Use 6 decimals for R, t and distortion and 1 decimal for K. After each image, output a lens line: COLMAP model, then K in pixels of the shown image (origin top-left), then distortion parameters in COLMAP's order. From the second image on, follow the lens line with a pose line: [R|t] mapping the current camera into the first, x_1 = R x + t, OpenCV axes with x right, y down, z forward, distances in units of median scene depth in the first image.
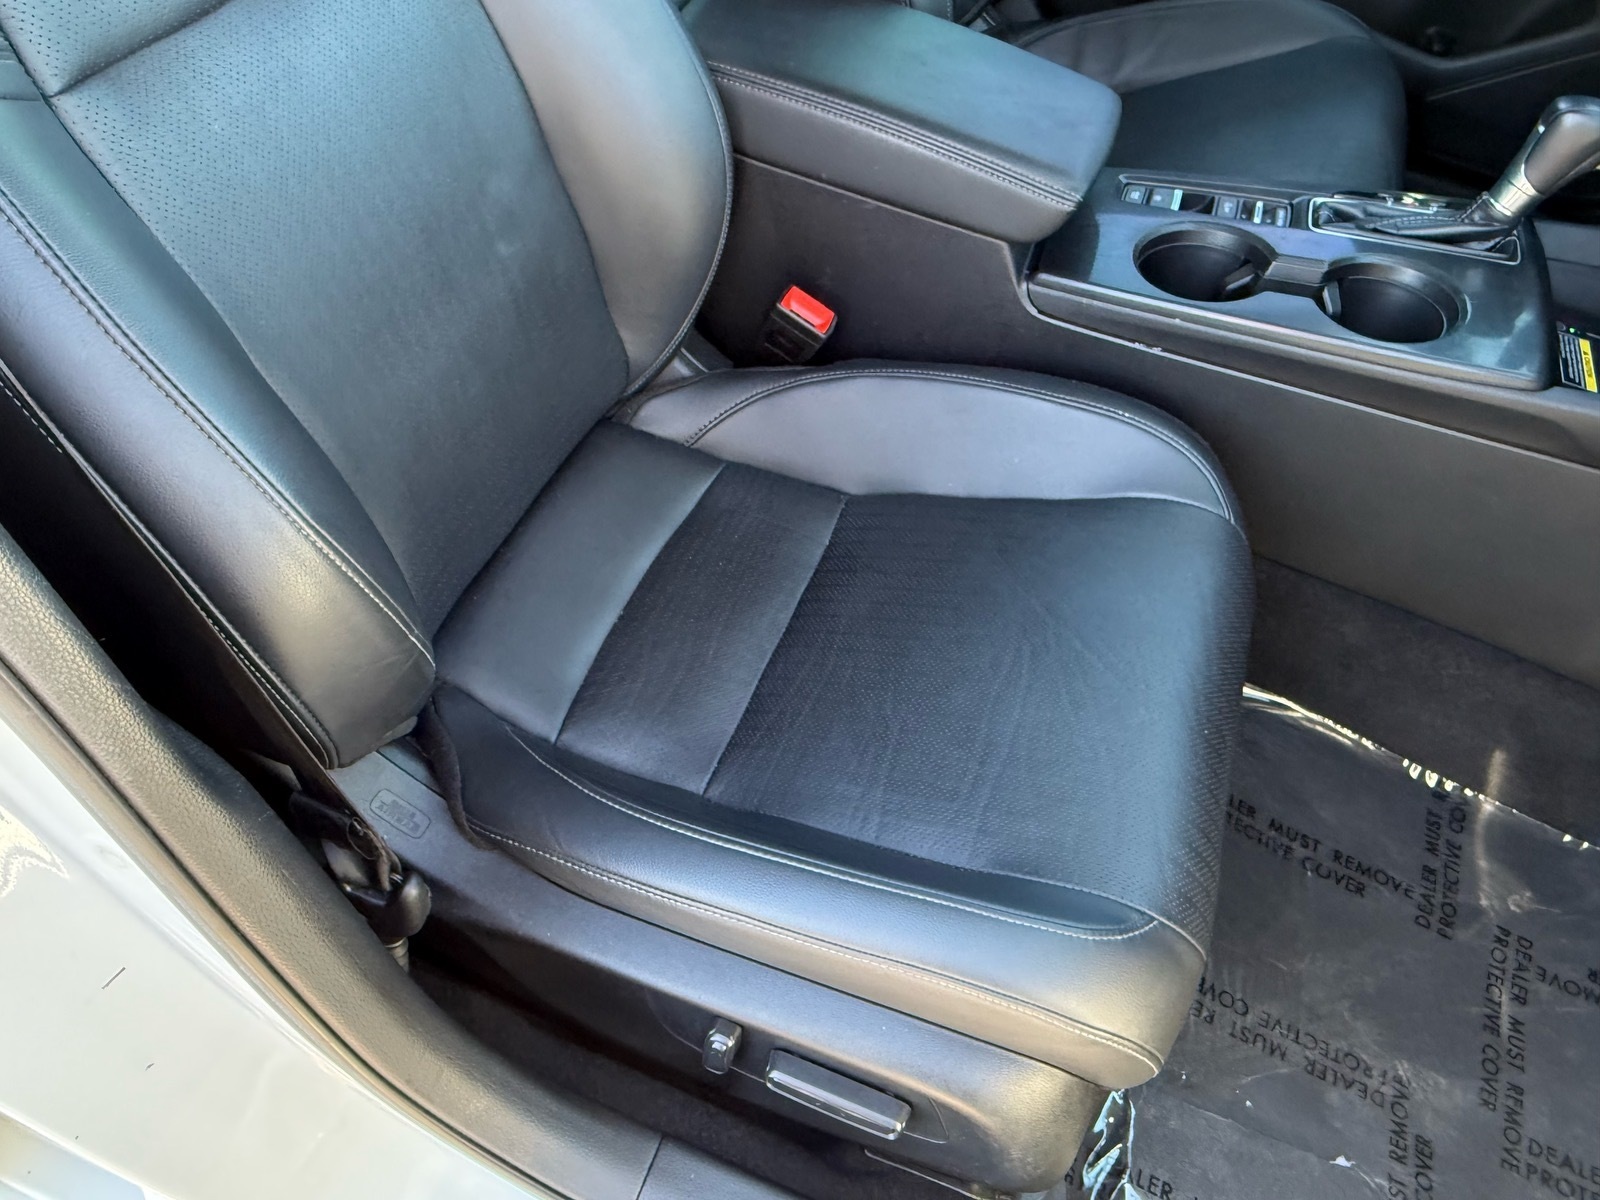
lens RADIAL K [[1124.3, 0, 771.6], [0, 1124.3, 601.2], [0, 0, 1]] dist [-0.000477, 0.000556]
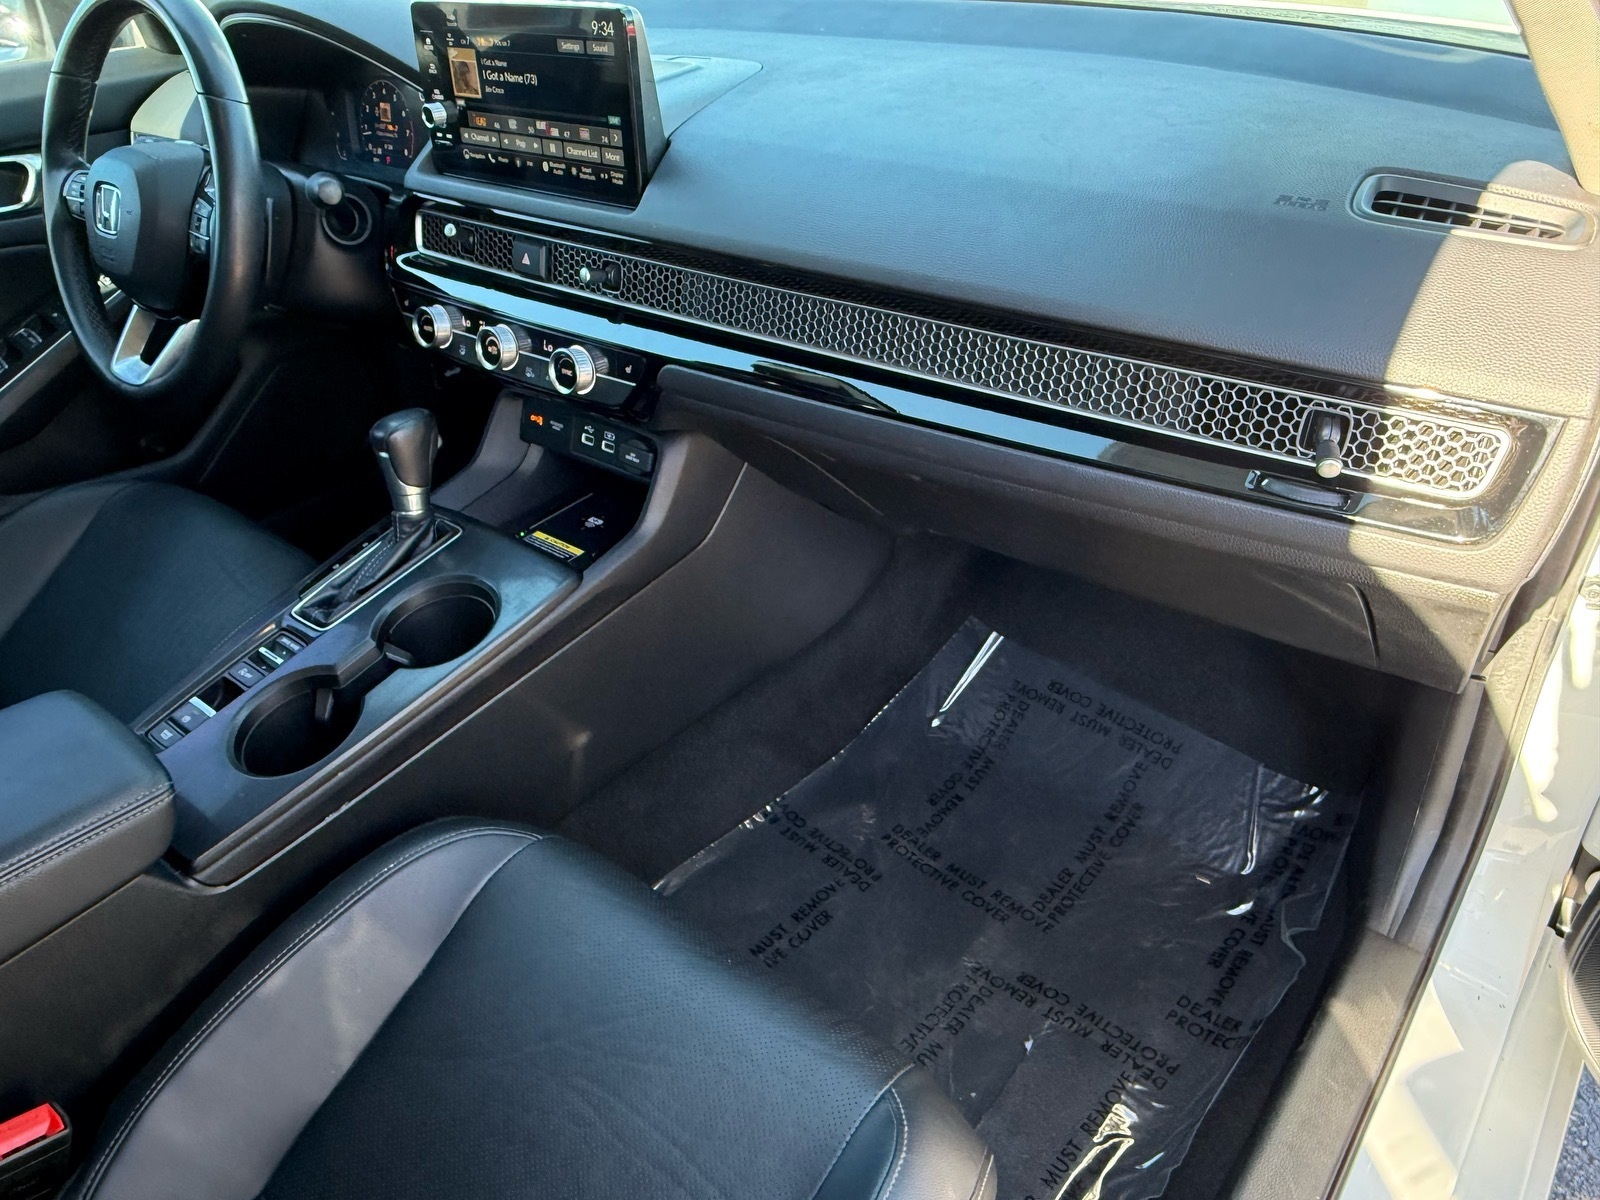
lens RADIAL K [[1130.8, 0, 773.0], [0, 1130.8, 601.9], [0, 0, 1]] dist [-0.000065, -0.000141]
pose [[0.317227, -0.653461, 0.687281, -0.096996], [0.809708, 0.563907, 0.162422, -0.175324], [-0.493699, 0.504972, 0.708000, 0.026879]]
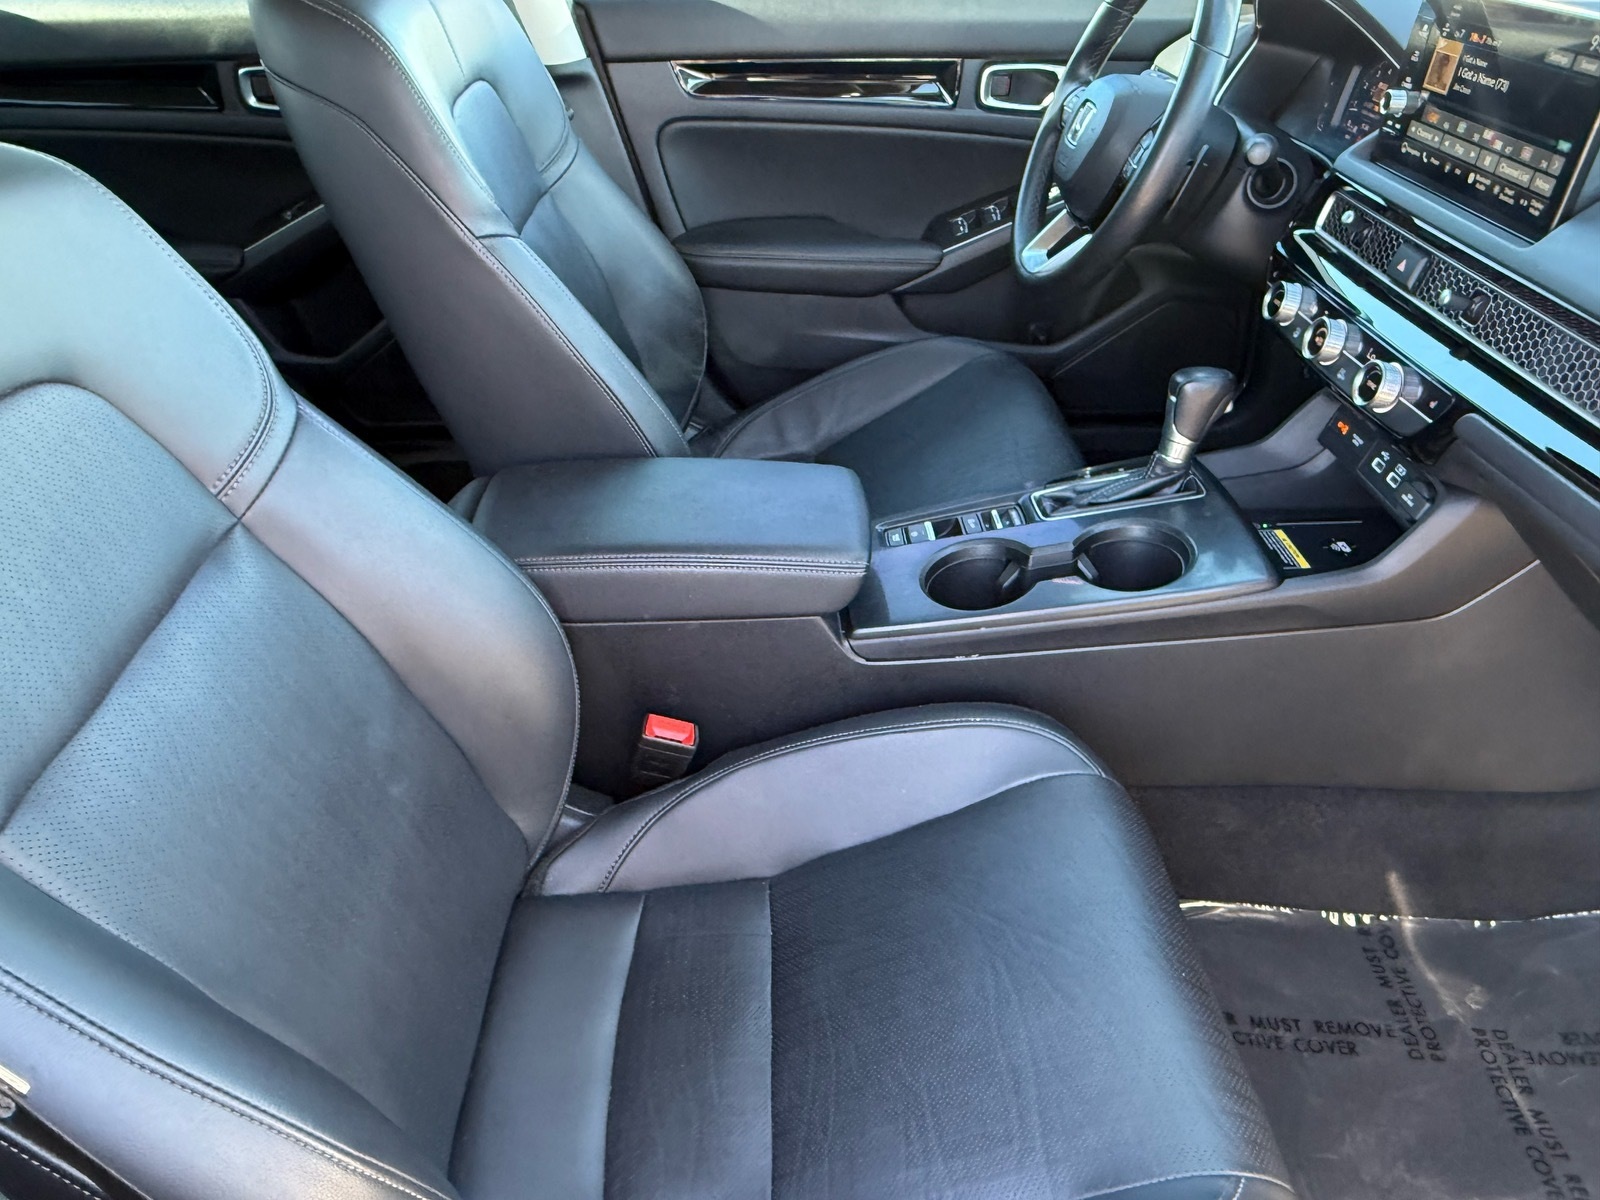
lens RADIAL K [[1124.3, 0, 771.6], [0, 1124.3, 601.2], [0, 0, 1]] dist [-0.000477, 0.000556]
pose [[0.918412, -0.327214, 0.222373, -0.078121], [0.377441, 0.893138, -0.244627, -0.070235], [-0.118564, 0.308601, 0.943773, -0.063738]]
